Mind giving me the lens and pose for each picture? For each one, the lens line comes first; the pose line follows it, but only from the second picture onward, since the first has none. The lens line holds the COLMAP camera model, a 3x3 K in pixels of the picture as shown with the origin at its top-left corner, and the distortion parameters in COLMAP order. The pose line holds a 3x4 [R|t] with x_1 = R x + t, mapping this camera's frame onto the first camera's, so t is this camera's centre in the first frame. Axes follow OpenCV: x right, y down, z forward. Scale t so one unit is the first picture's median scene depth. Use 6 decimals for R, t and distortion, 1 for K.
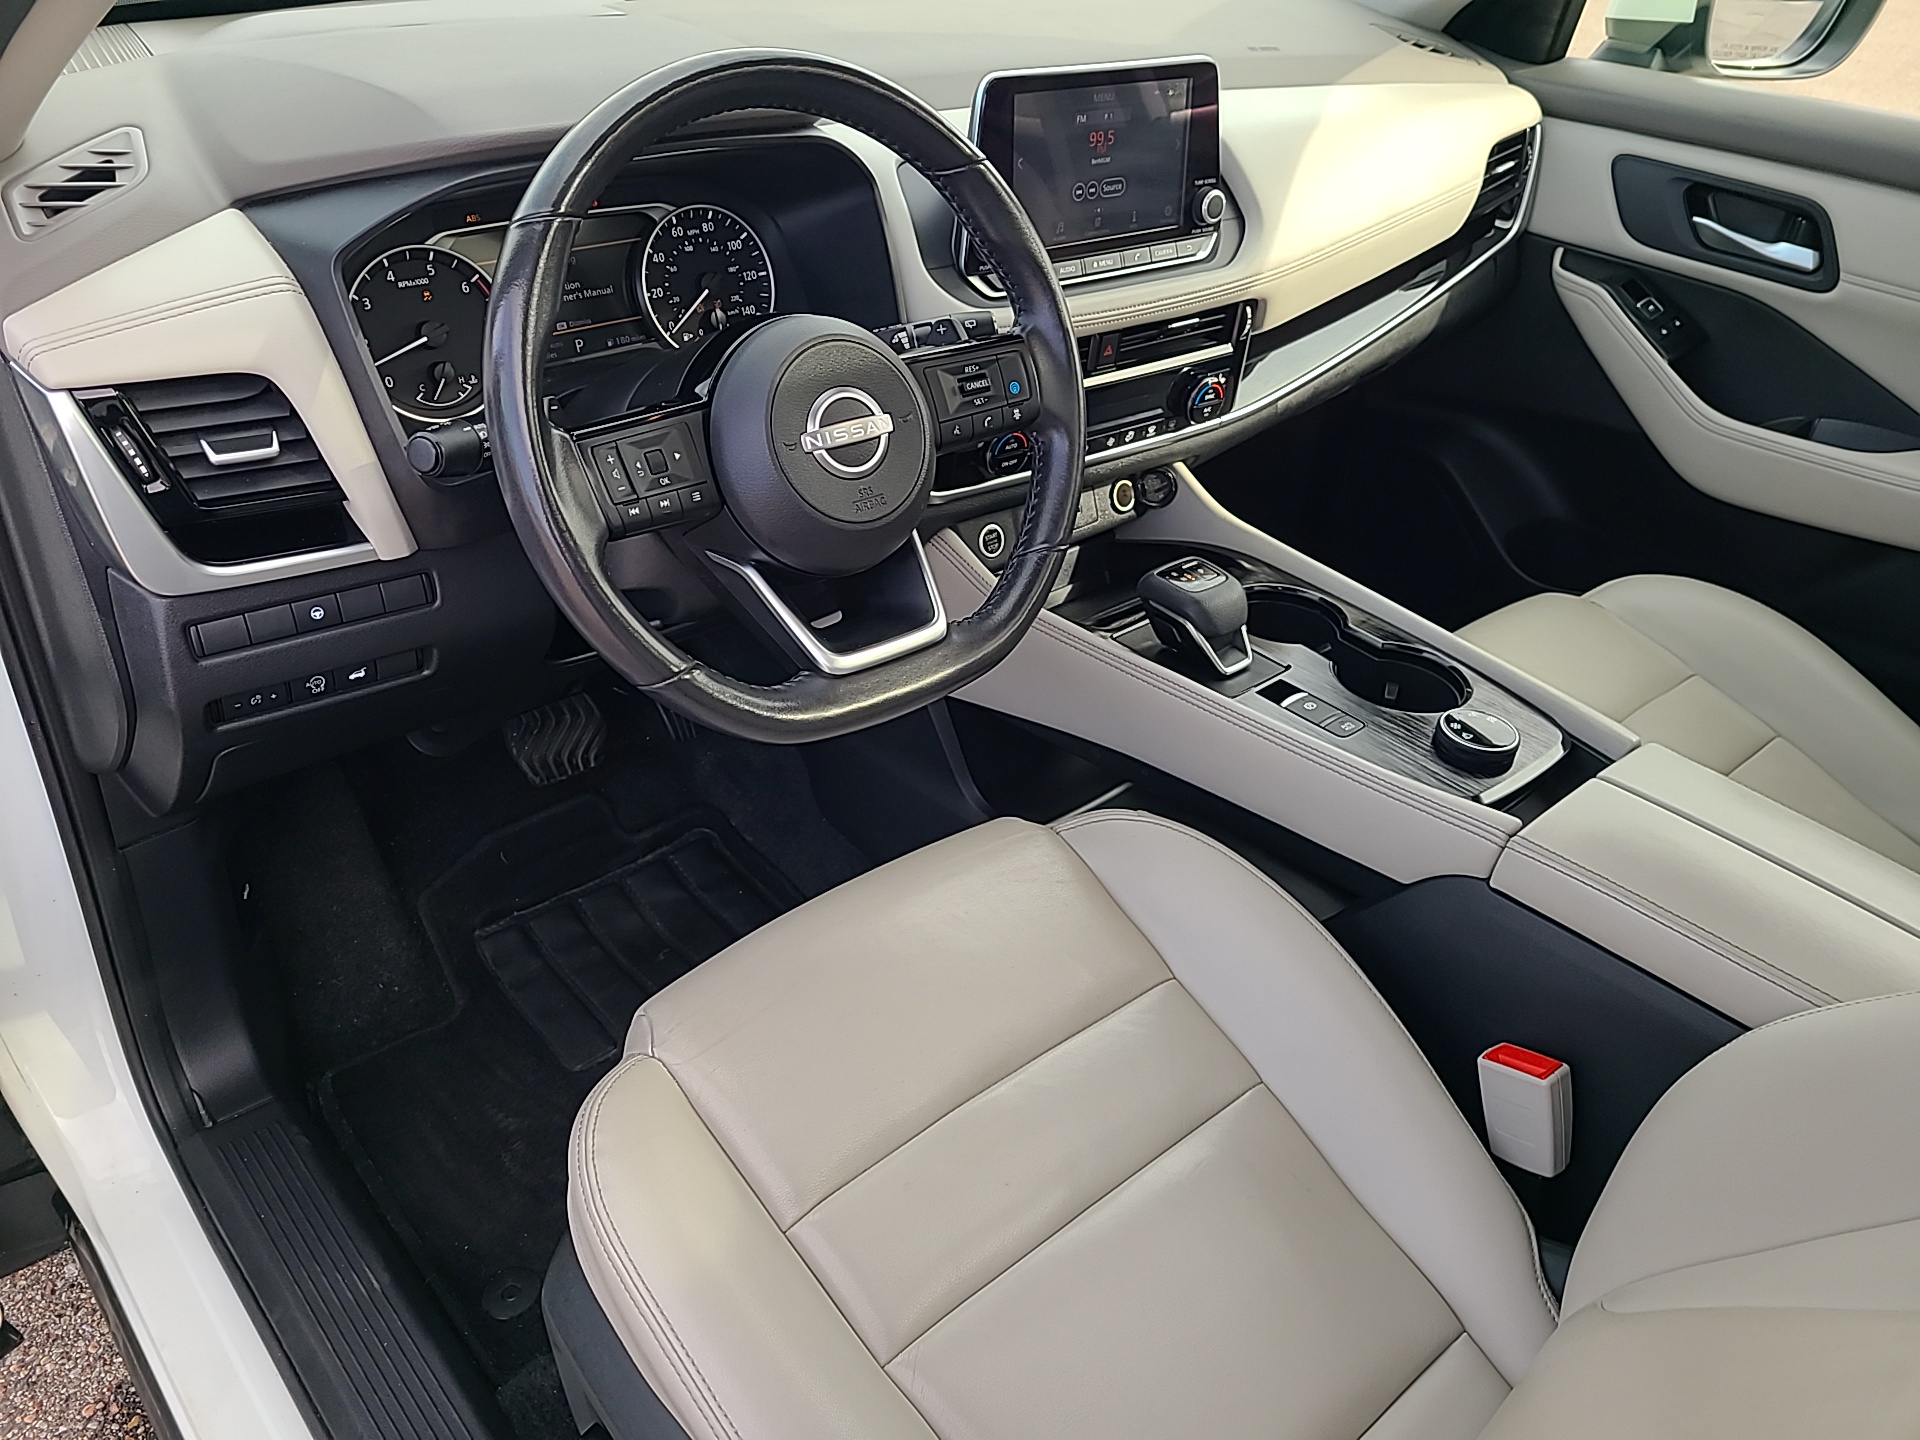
lens RADIAL K [[1460.7, 0, 937.7], [0, 1460.7, 724.8], [0, 0, 1]] dist [0.040802, -0.051995]
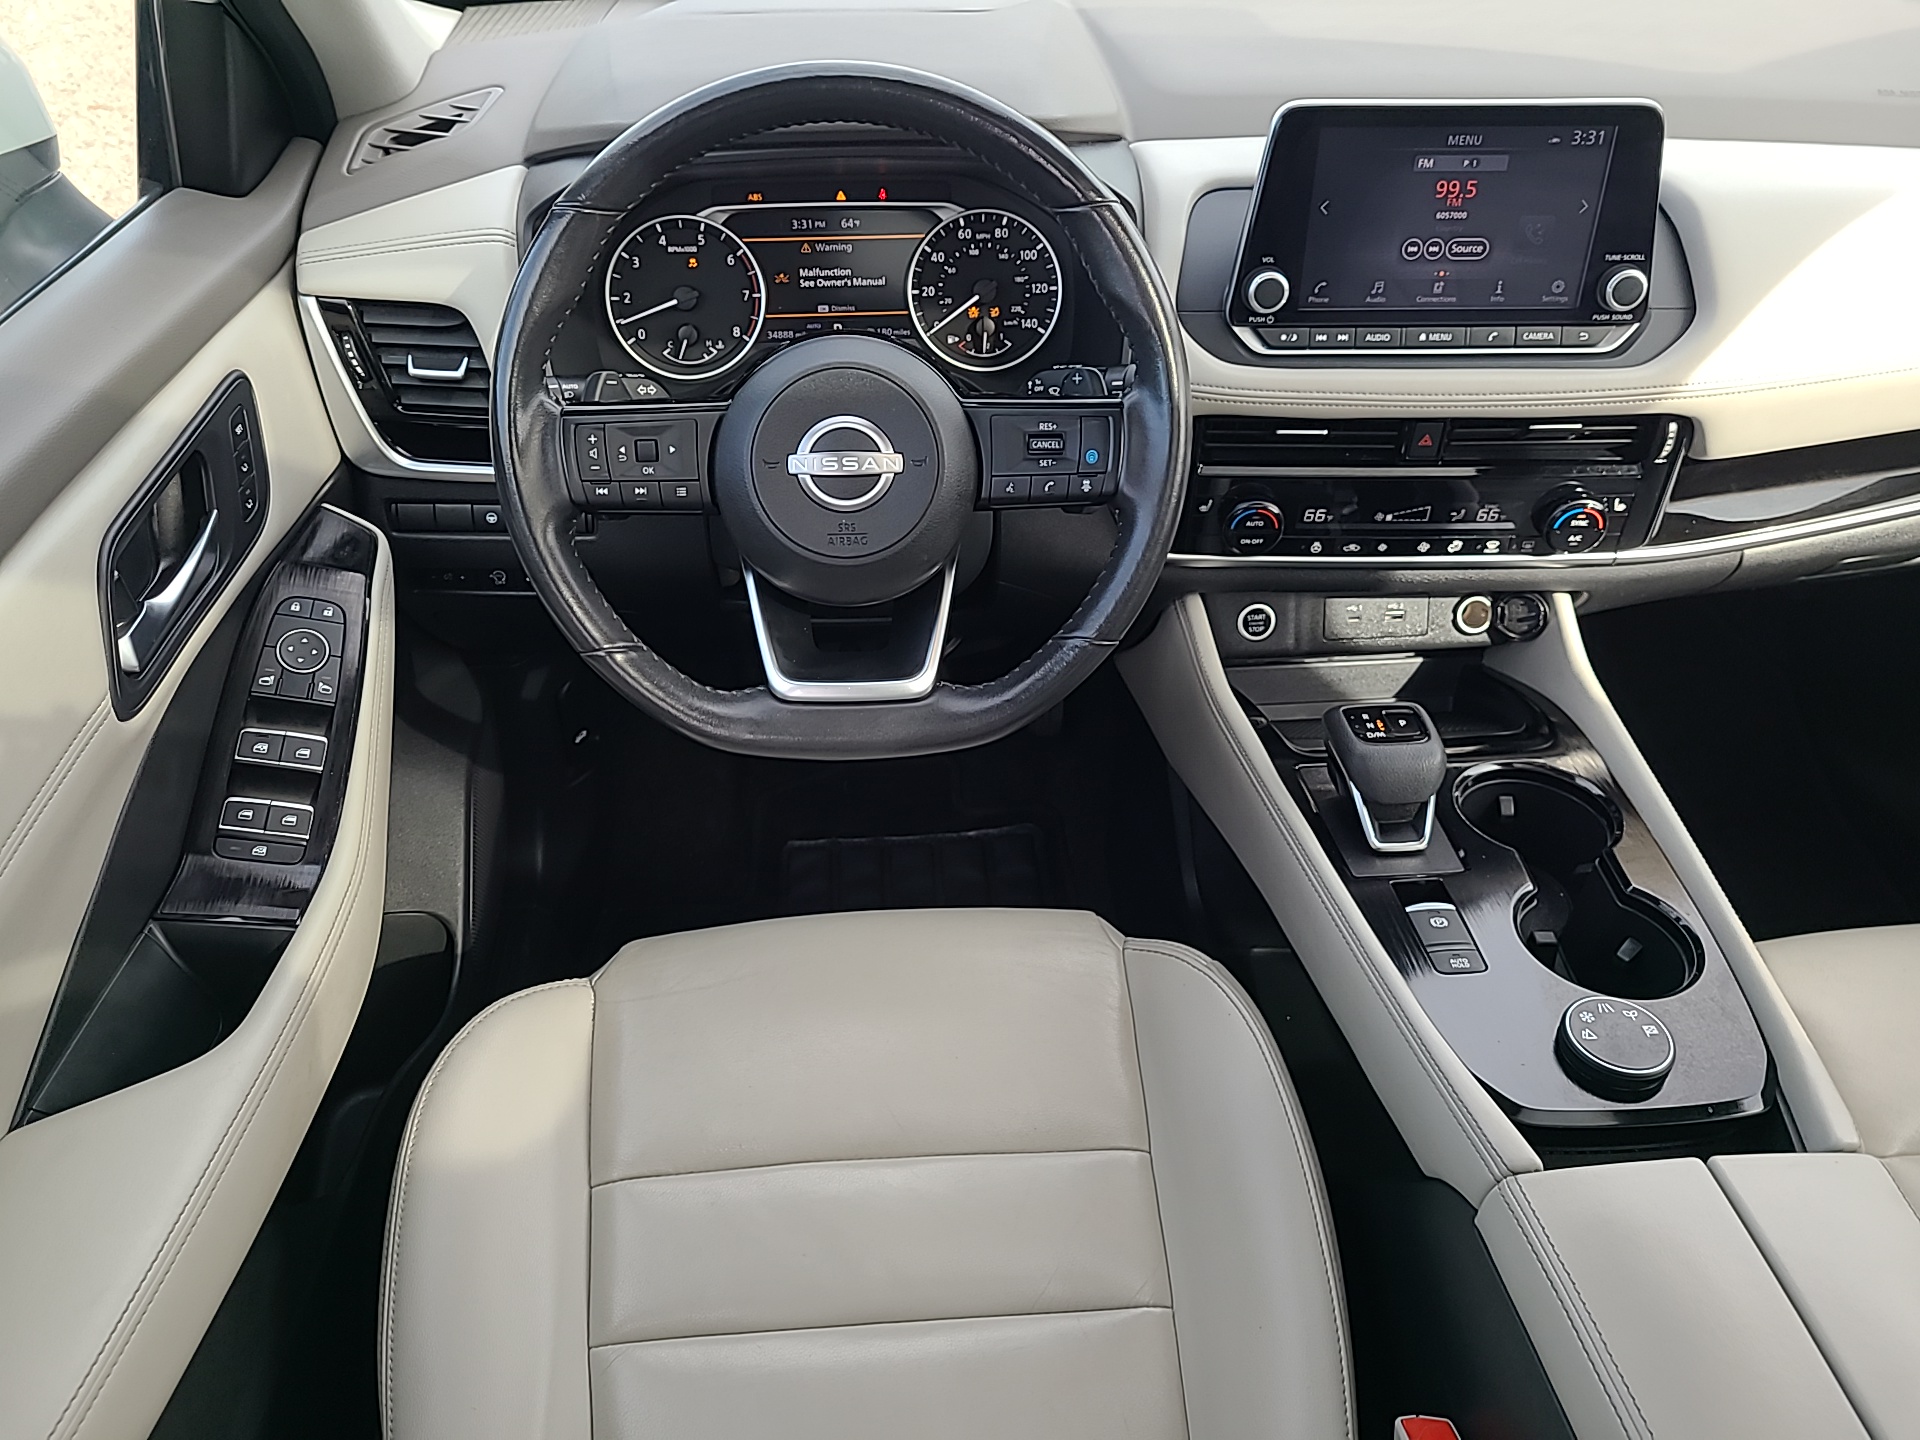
lens RADIAL K [[1460.7, 0, 937.7], [0, 1460.7, 724.8], [0, 0, 1]] dist [0.040802, -0.051995]
pose [[0.797534, 0.306381, -0.519682, 0.407779], [-0.293902, 0.949621, 0.108814, -0.119415], [0.526840, 0.065953, 0.847402, 0.168176]]
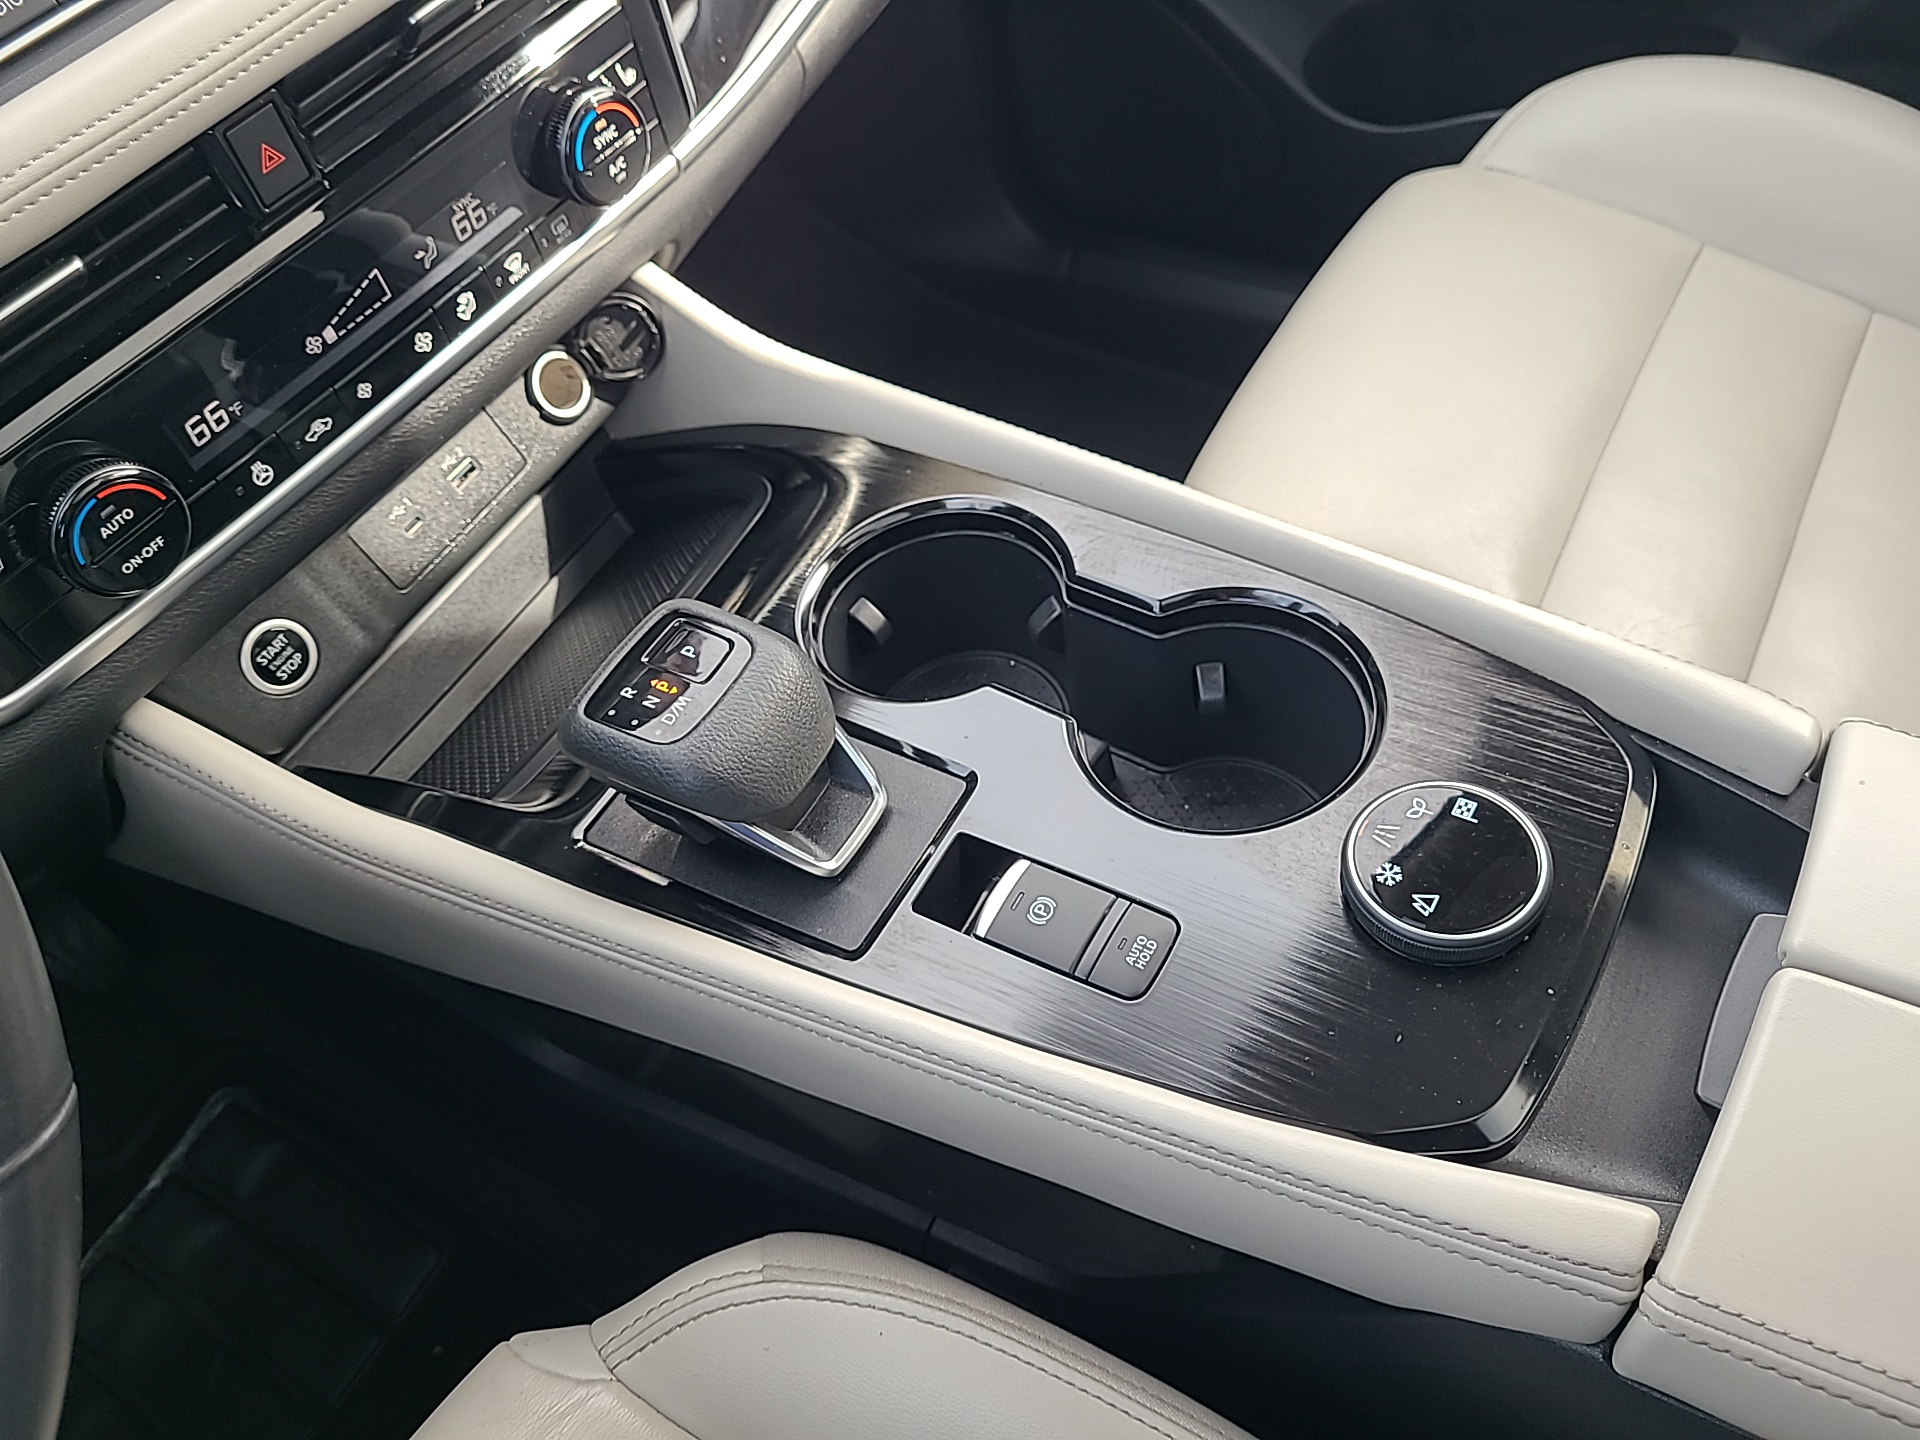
lens RADIAL K [[1460.7, 0, 937.7], [0, 1460.7, 724.8], [0, 0, 1]] dist [0.040802, -0.051995]
pose [[0.924773, -0.380515, 0.001544, 0.239909], [0.364976, 0.888142, 0.279277, -0.178511], [-0.107640, -0.257705, 0.960209, 0.609792]]
